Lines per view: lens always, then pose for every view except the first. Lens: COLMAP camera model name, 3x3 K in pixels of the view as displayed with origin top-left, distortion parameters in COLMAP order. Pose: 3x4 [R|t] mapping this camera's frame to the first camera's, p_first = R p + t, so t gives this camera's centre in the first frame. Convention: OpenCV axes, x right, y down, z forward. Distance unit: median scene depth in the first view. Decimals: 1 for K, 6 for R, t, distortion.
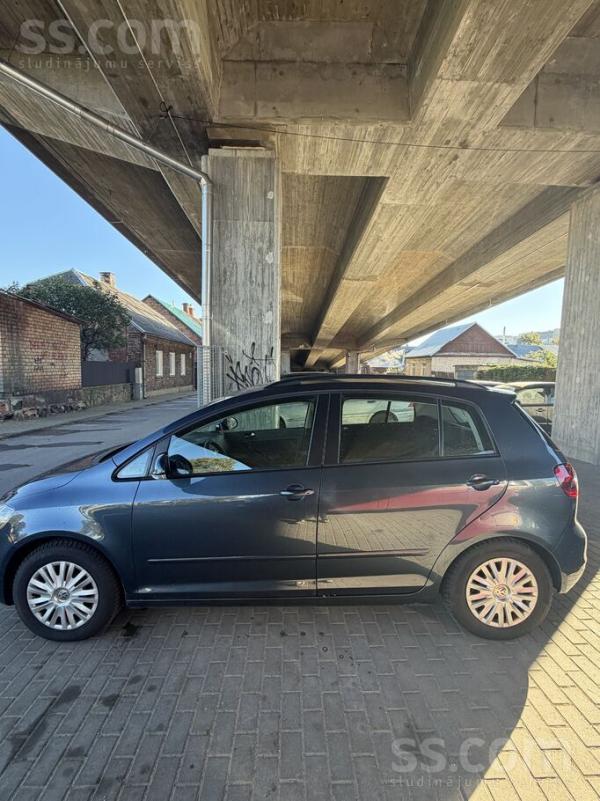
lens RADIAL K [[358.6, 0, 302.8], [0, 358.6, 399.2], [0, 0, 1]] dist [-0.005883, -0.000279]
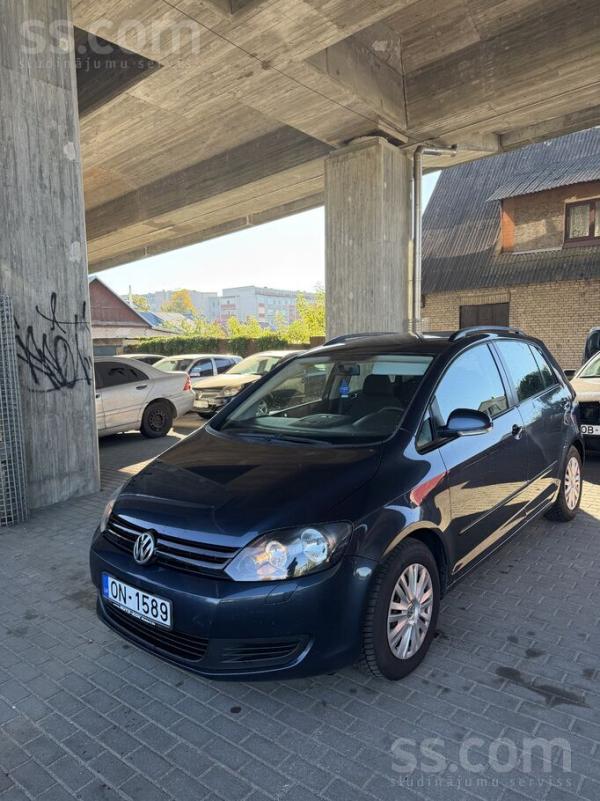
lens RADIAL K [[548.7, 0, 299.8], [0, 548.7, 402.6], [0, 0, 1]] dist [-0.008080, -0.006409]
pose [[0.660057, -0.105224, 0.743809, -0.545316], [0.092613, 0.993986, 0.058431, 0.002552], [-0.745485, 0.030319, 0.665833, 0.122917]]
